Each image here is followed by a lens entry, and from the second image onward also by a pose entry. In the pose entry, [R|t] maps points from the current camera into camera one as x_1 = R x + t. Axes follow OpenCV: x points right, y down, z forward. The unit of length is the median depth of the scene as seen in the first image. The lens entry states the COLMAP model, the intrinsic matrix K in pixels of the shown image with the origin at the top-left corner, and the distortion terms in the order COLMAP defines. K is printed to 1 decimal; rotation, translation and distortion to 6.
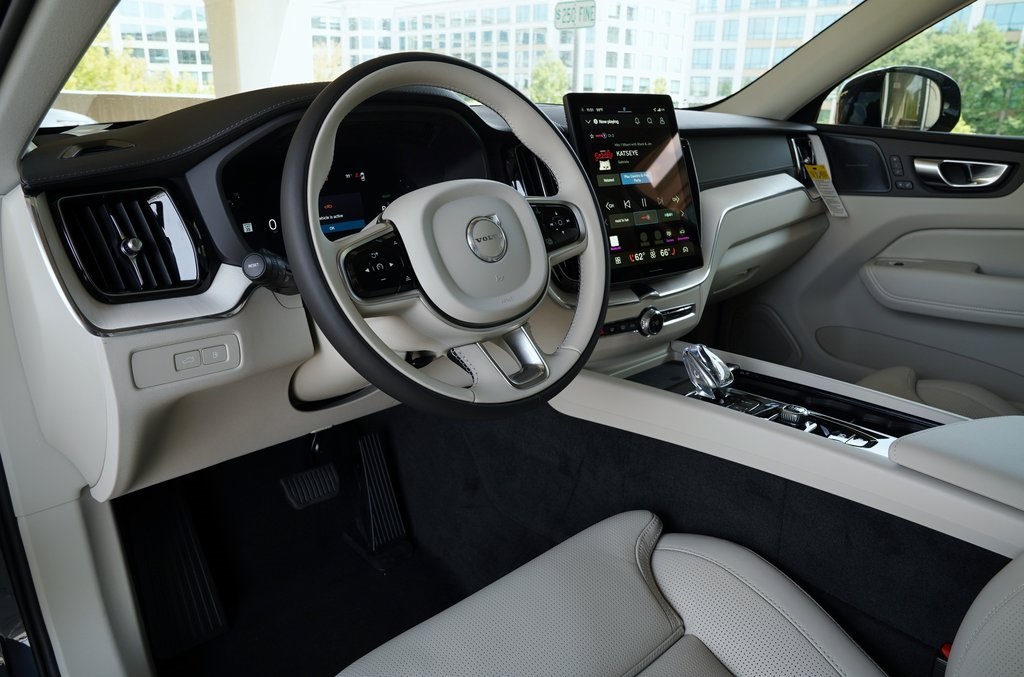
lens RADIAL K [[710.4, 0, 512.0], [0, 710.4, 338.5], [0, 0, 1]] dist [-0.127831, 0.085679]
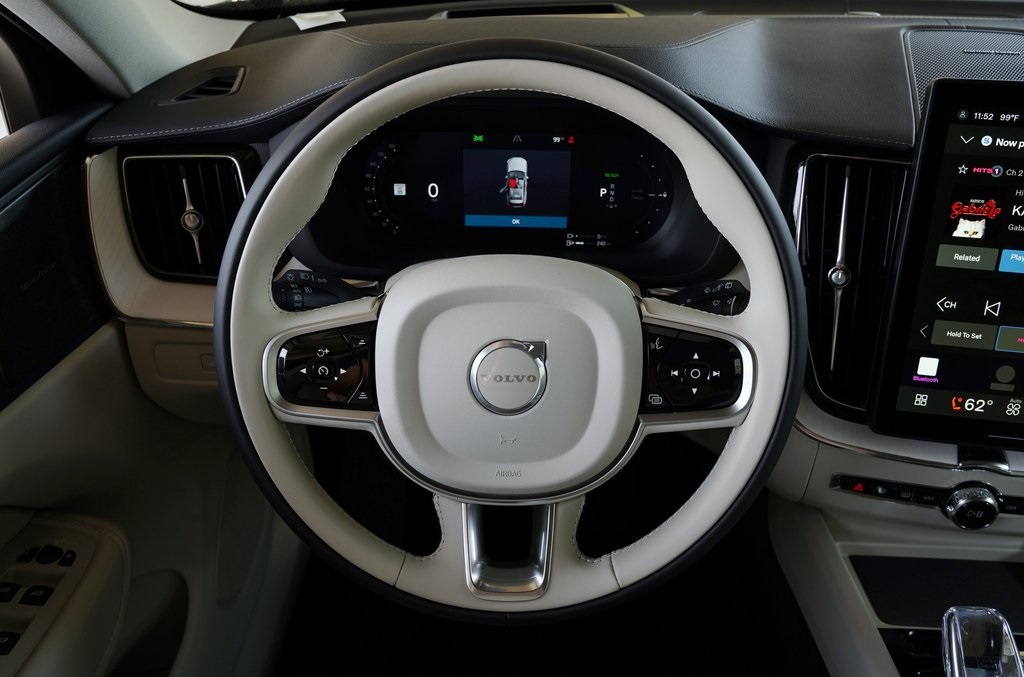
lens RADIAL K [[812.1, 0, 508.8], [0, 812.1, 343.3], [0, 0, 1]] dist [-0.078744, 0.084124]
pose [[0.721870, 0.395409, -0.567940, 0.251844], [-0.235046, 0.911991, 0.336192, -0.282679], [0.650890, -0.109195, 0.751278, 0.310845]]
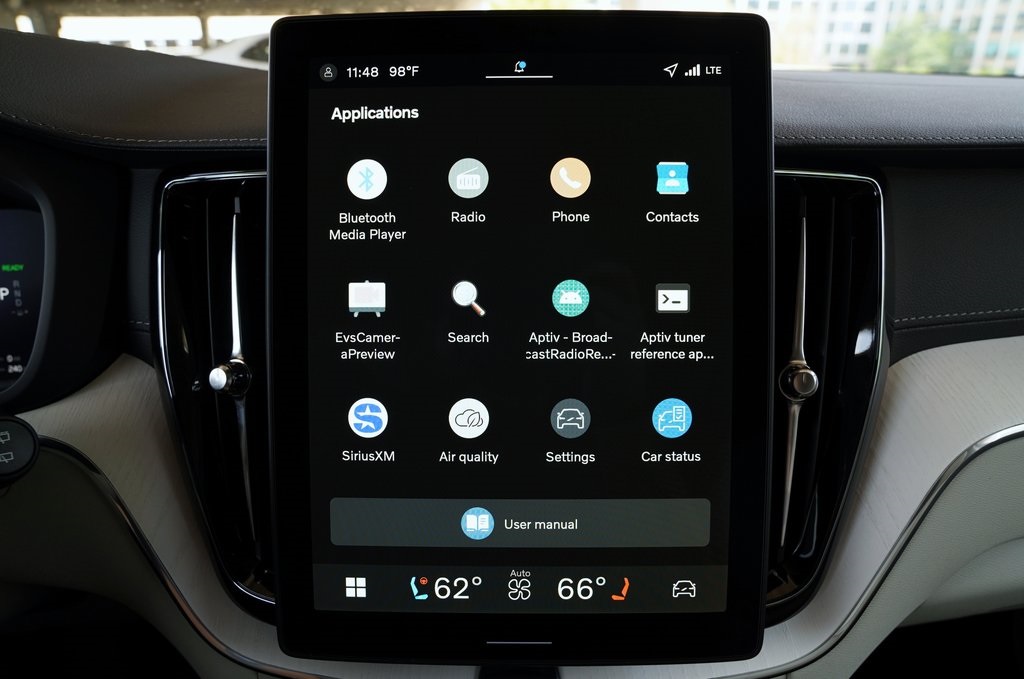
lens RADIAL K [[706.9, 0, 510.8], [0, 706.9, 339.2], [0, 0, 1]] dist [-0.128367, 0.085096]
pose [[0.815973, 0.206689, -0.539878, 0.335356], [-0.181384, 0.978276, 0.100383, -0.251097], [0.548897, 0.016015, 0.835736, 0.774378]]
